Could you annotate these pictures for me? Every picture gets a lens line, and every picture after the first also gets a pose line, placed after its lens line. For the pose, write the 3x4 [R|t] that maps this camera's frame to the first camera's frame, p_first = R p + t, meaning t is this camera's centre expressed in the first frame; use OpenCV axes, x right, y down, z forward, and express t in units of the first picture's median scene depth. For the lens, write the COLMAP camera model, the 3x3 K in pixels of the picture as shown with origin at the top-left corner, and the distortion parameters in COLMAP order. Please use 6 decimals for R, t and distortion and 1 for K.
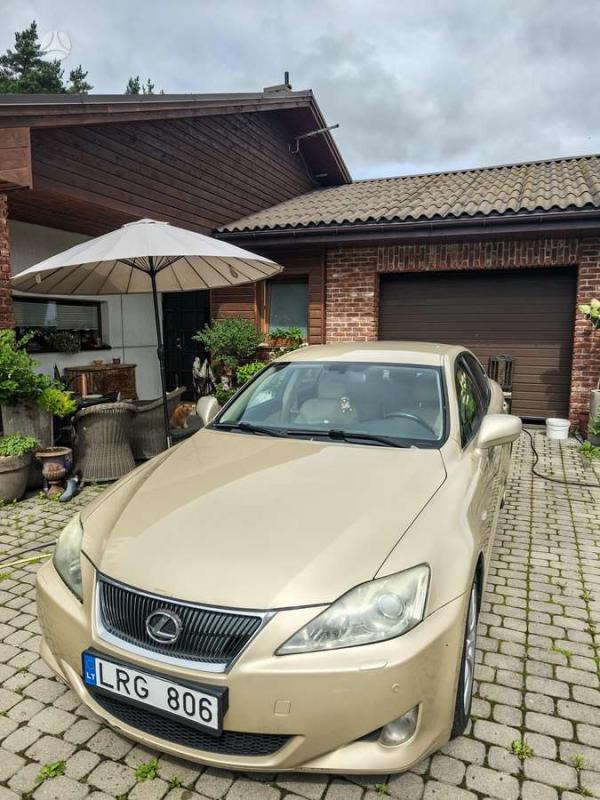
lens RADIAL K [[551.1, 0, 296.5], [0, 551.1, 401.5], [0, 0, 1]] dist [0.004355, -0.000918]
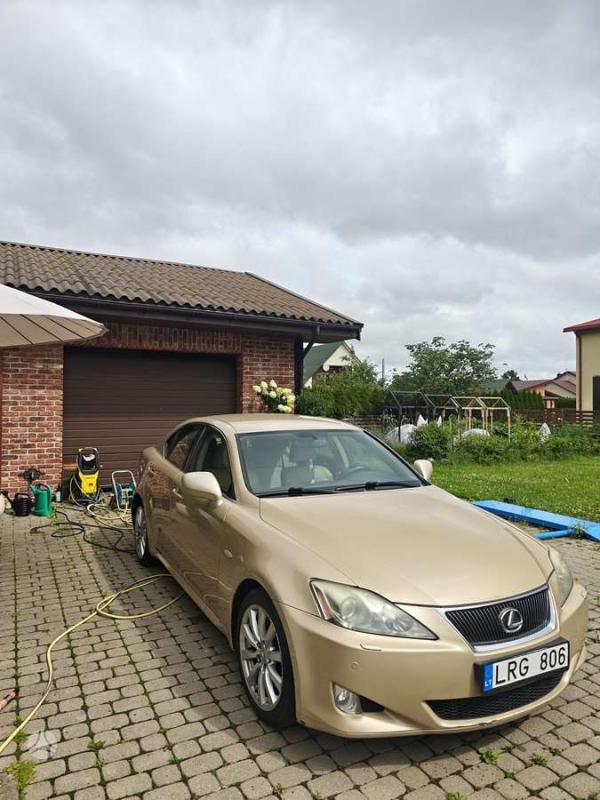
lens RADIAL K [[551.1, 0, 296.3], [0, 551.1, 402.2], [0, 0, 1]] dist [0.004355, -0.000918]
pose [[0.612867, 0.007439, 0.790151, -0.408510], [0.099359, 0.991294, -0.086398, -0.013255], [-0.783914, 0.131459, 0.606792, 0.131502]]
